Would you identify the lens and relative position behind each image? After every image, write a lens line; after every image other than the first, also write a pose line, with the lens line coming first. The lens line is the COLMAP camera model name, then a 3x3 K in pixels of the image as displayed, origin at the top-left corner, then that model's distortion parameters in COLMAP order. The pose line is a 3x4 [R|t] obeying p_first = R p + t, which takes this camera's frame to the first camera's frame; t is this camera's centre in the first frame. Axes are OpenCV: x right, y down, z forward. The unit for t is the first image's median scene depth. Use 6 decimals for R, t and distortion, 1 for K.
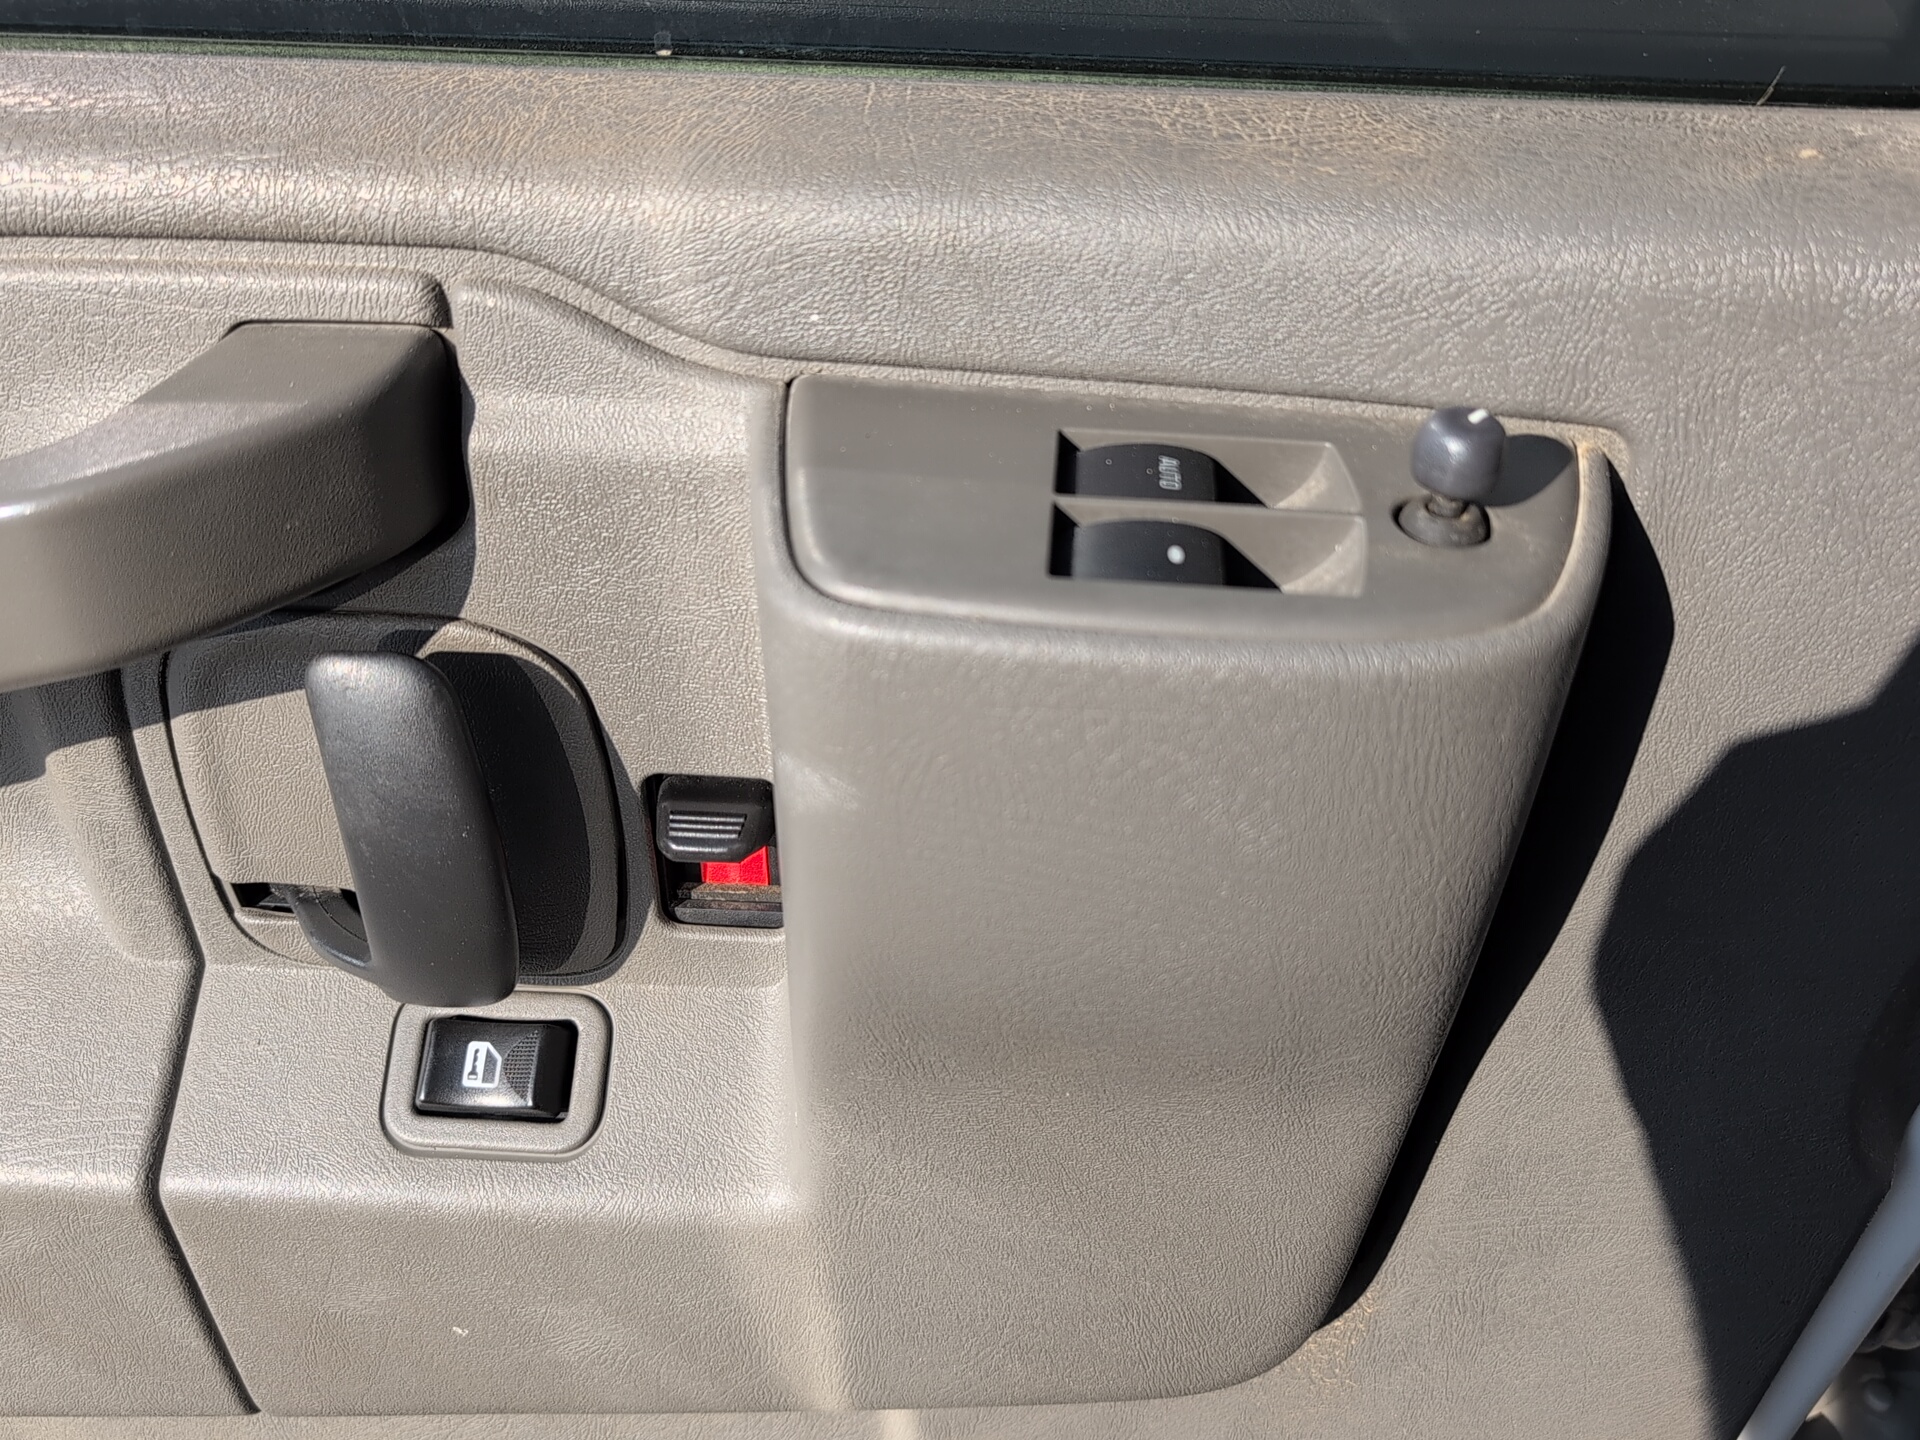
lens RADIAL K [[1603.3, 0, 960.0], [0, 1603.3, 720.0], [0, 0, 1]] dist [0.001586, 0.005957]
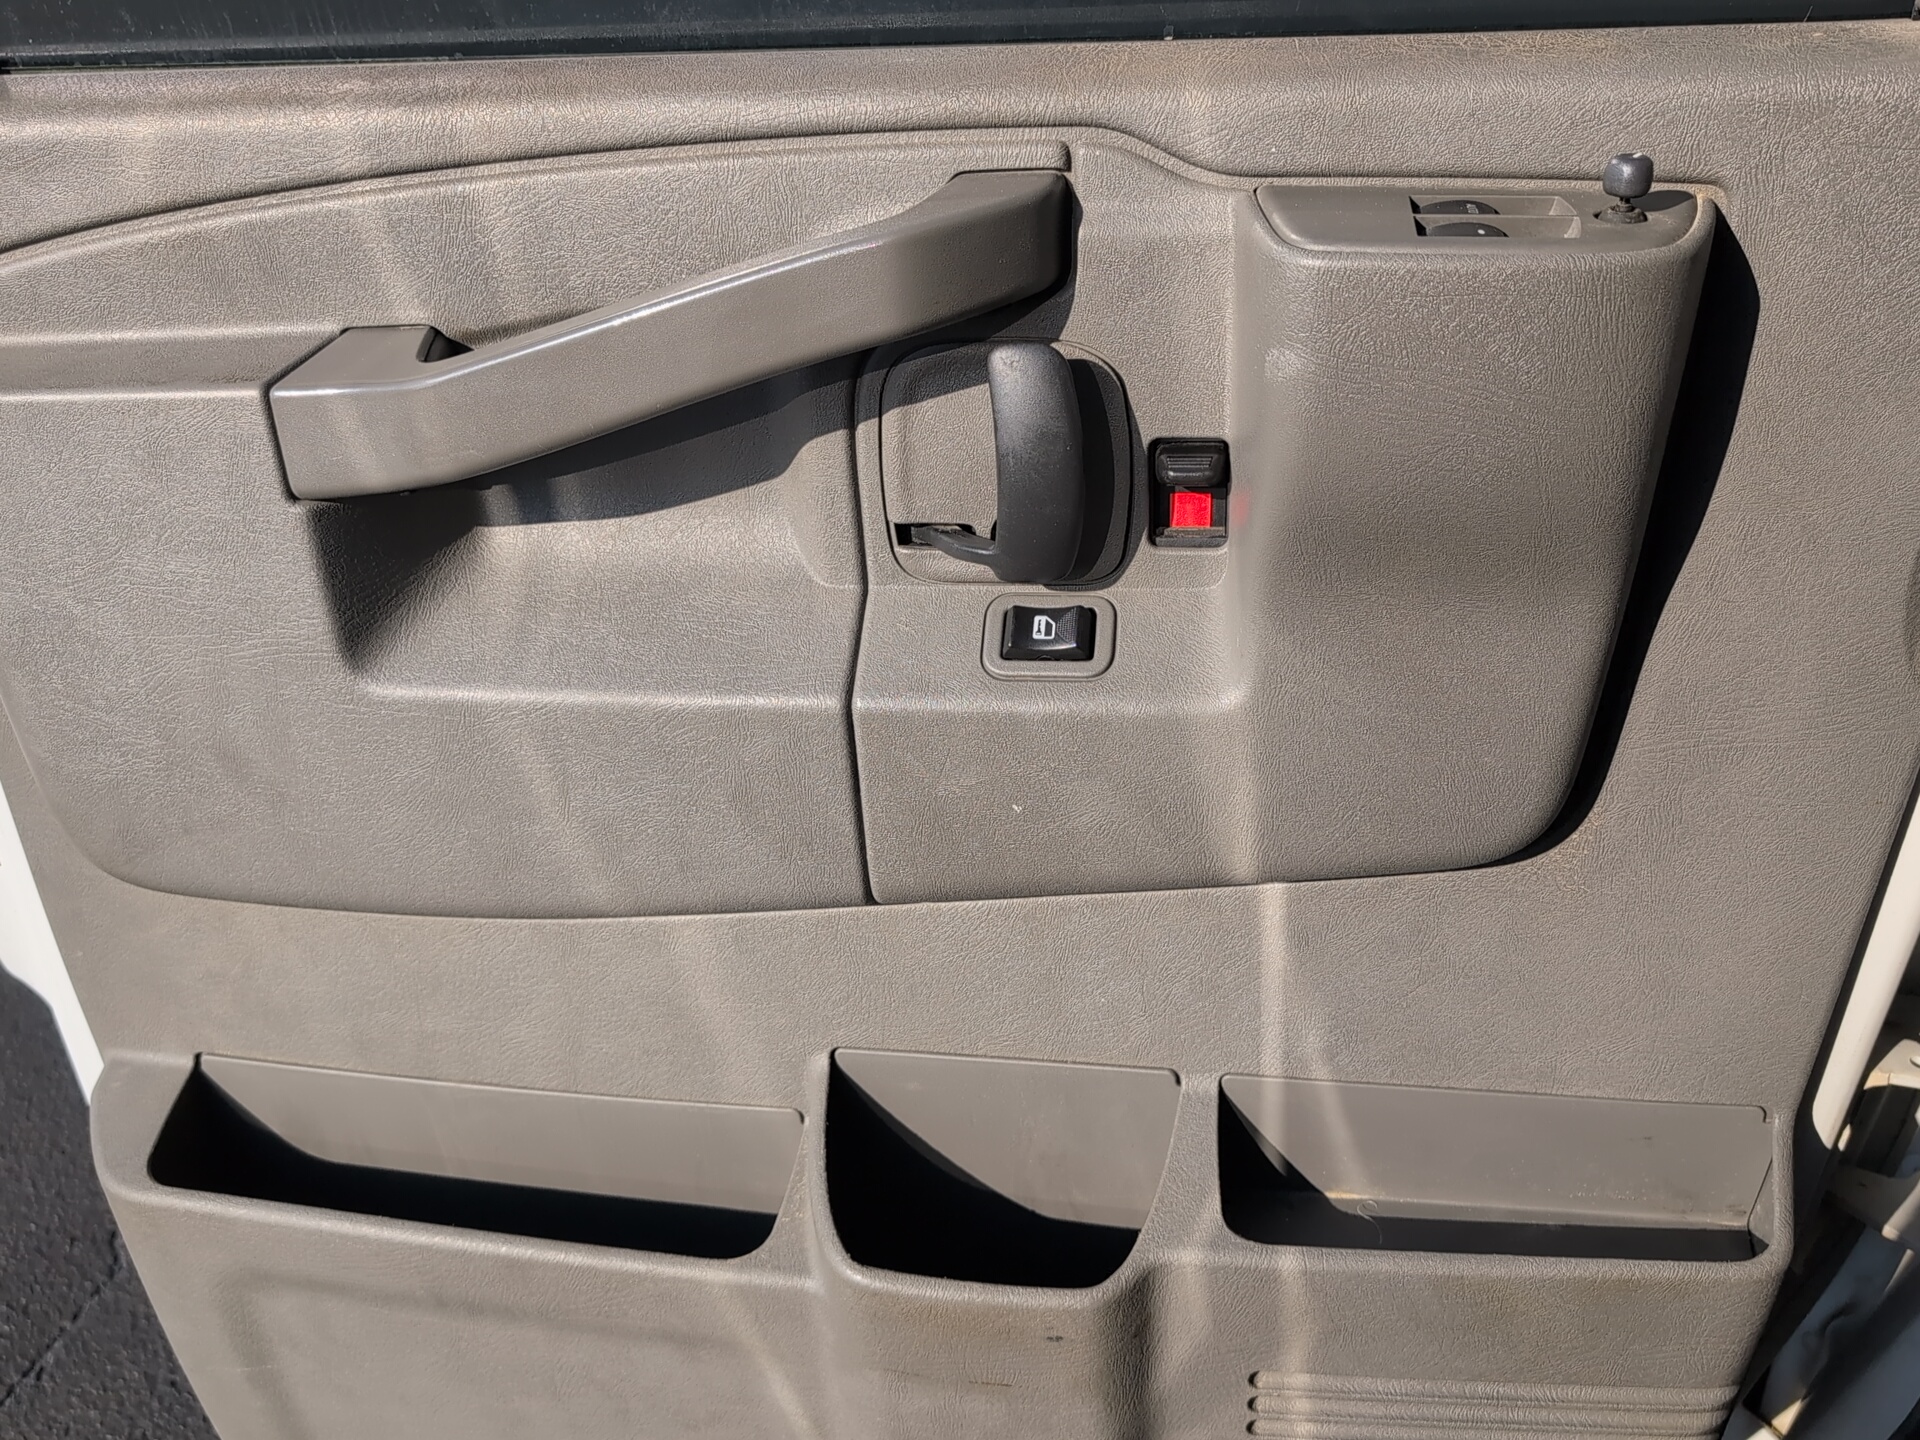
lens RADIAL K [[1603.3, 0, 960.0], [0, 1603.3, 720.0], [0, 0, 1]] dist [0.001586, 0.005957]
pose [[0.994120, -0.005899, -0.108123, -0.246399], [-0.006434, 0.993533, -0.113361, 0.607299], [0.108093, 0.113390, 0.987653, -0.797712]]
